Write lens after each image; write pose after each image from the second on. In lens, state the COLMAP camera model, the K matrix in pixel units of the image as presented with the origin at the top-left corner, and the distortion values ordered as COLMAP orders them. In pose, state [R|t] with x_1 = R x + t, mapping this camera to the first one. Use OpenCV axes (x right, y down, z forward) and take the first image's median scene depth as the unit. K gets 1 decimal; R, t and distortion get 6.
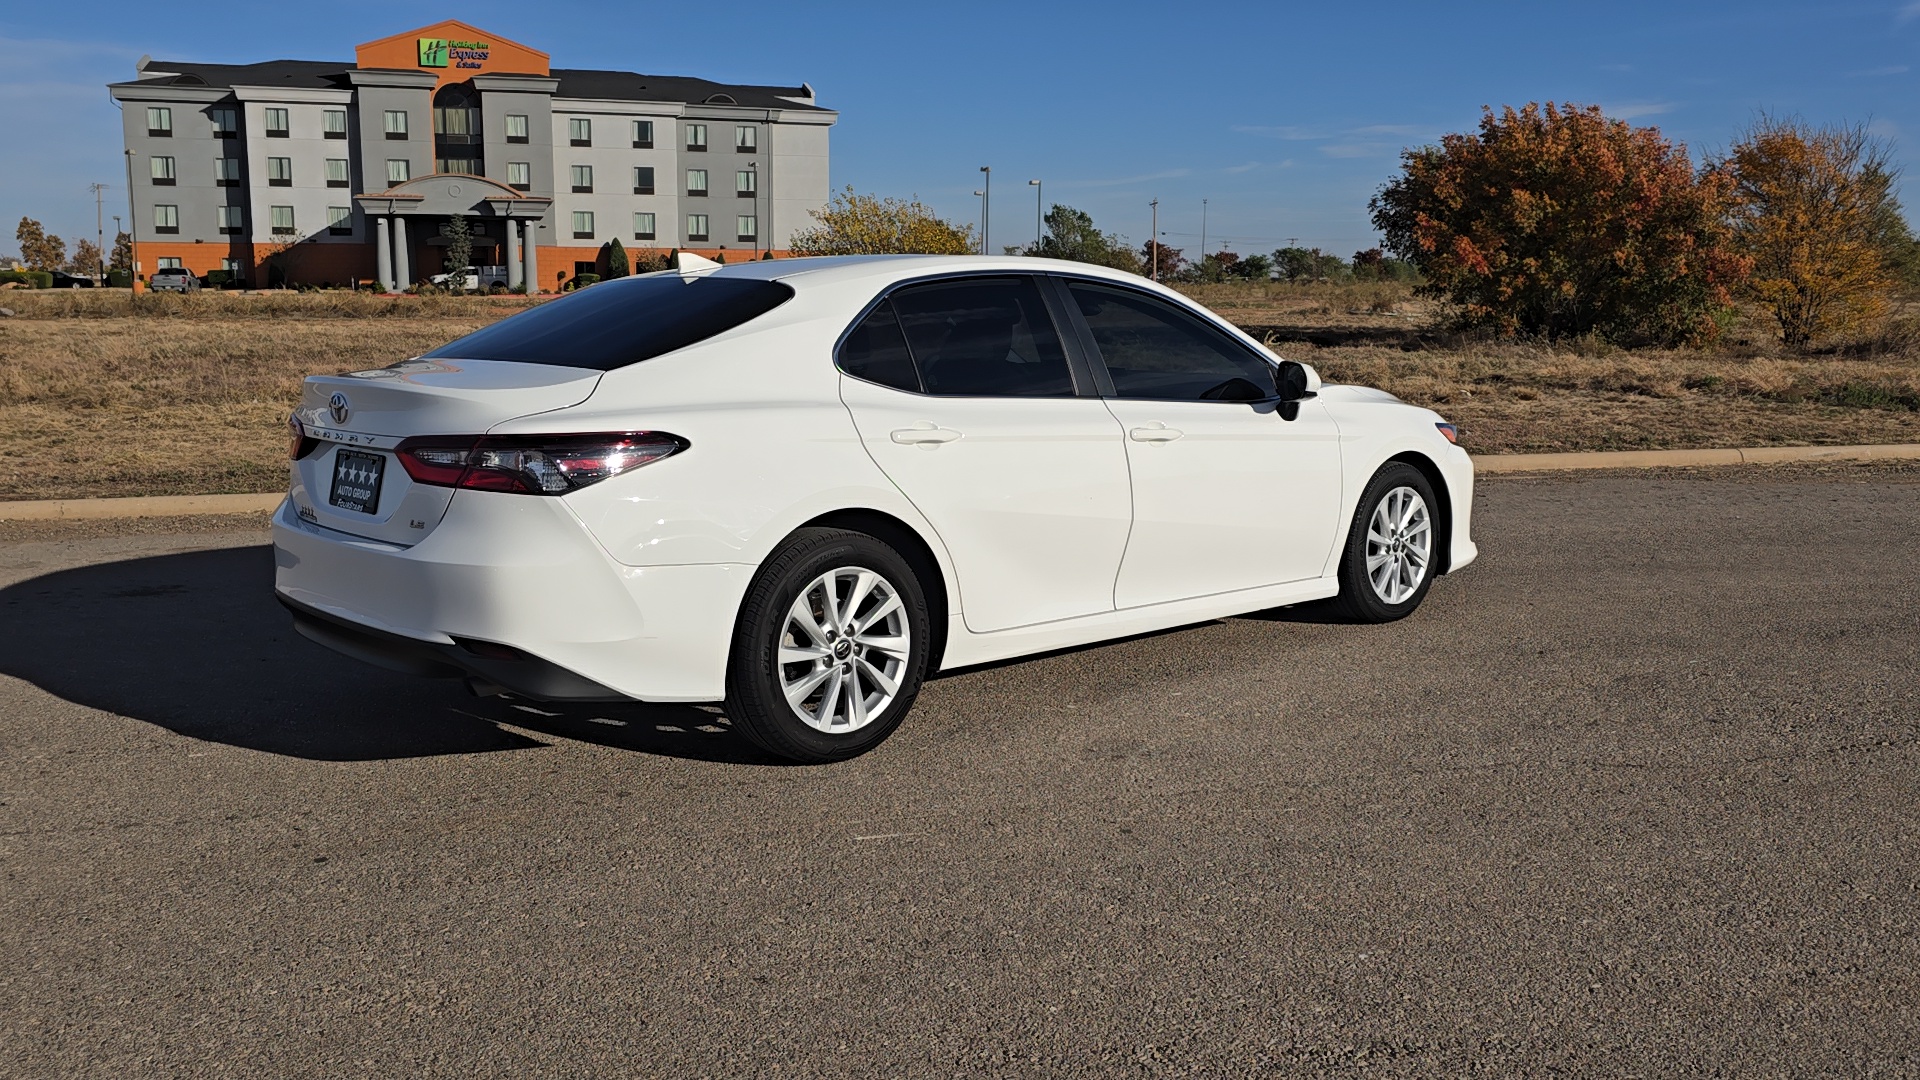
lens RADIAL K [[1568.9, 0, 967.0], [0, 1568.9, 565.8], [0, 0, 1]] dist [-0.010671, -0.008707]
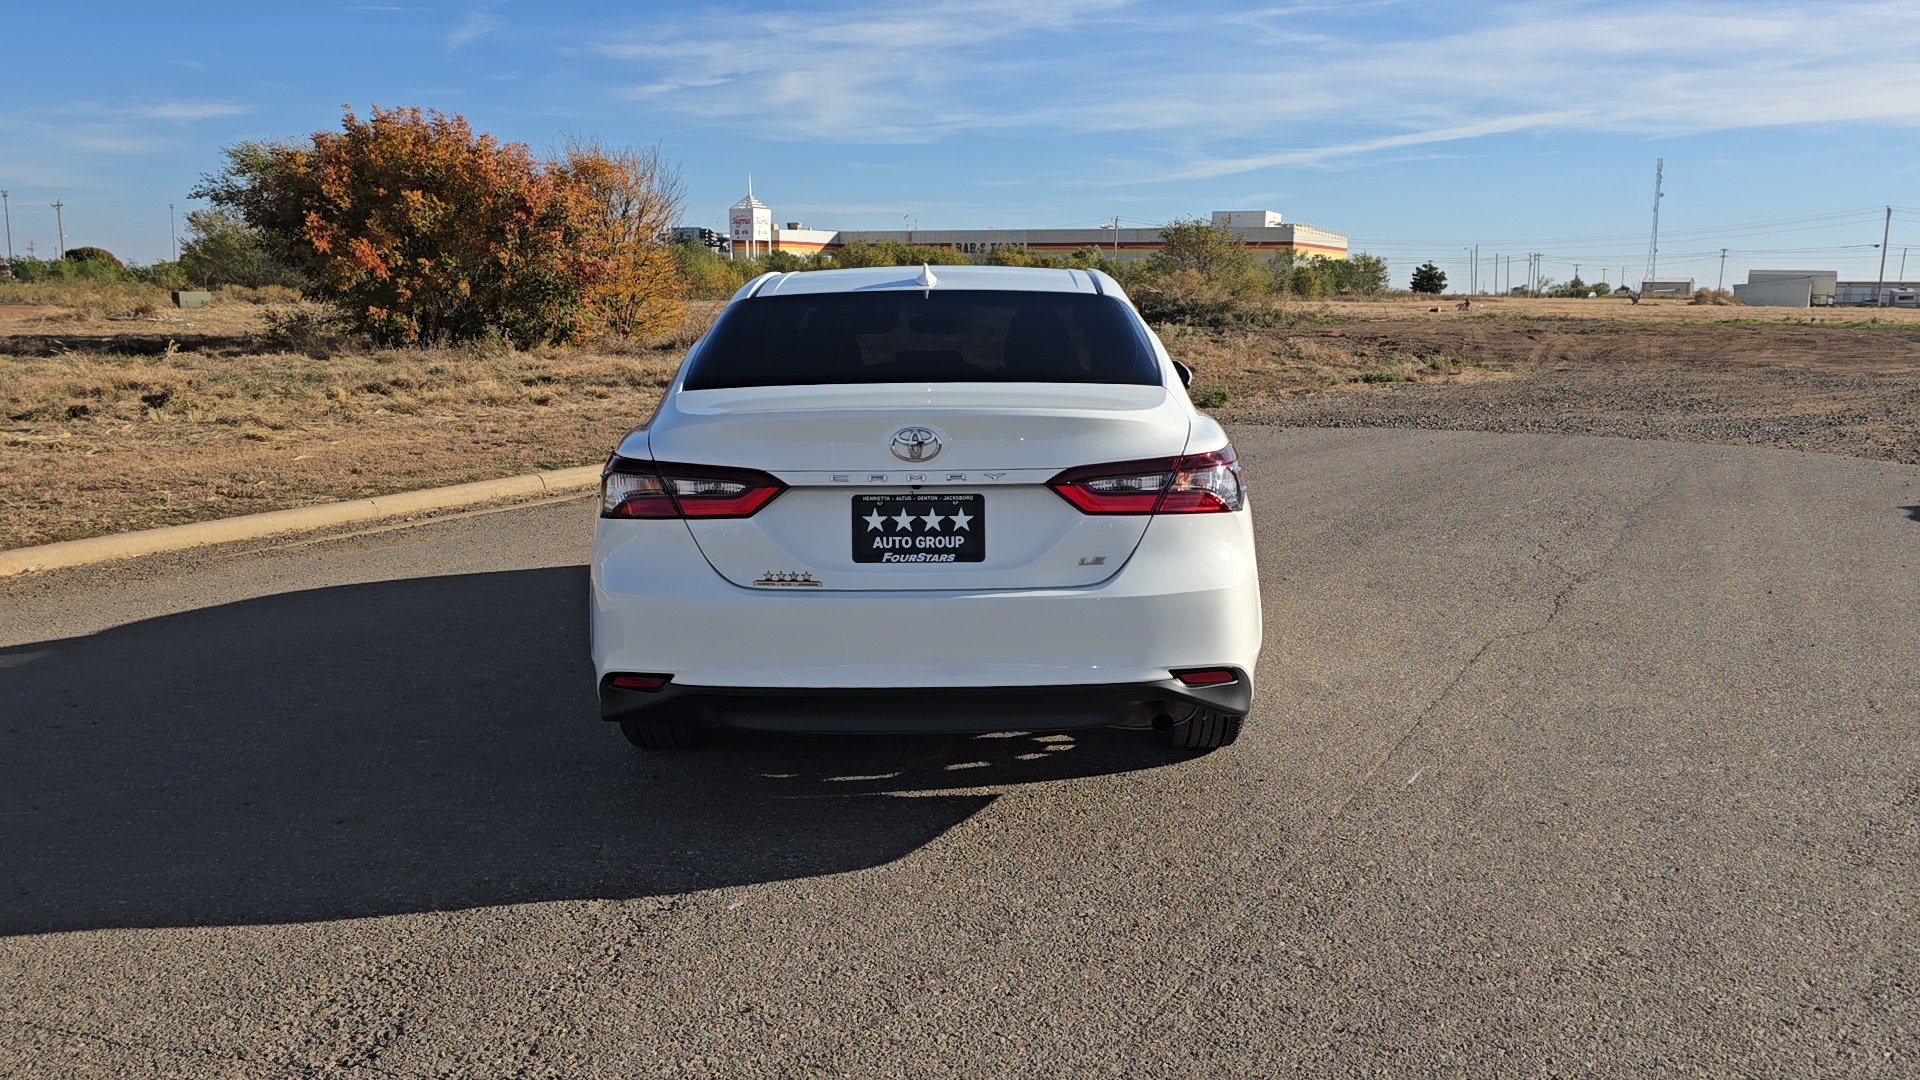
lens RADIAL K [[1583.4, 0, 965.2], [0, 1583.4, 544.3], [0, 0, 1]] dist [-0.003039, -0.004156]
pose [[0.702976, -0.117863, 0.701380, -0.130612], [0.128442, 0.990996, 0.037798, -0.009971], [-0.699520, 0.063516, 0.711785, 0.048079]]
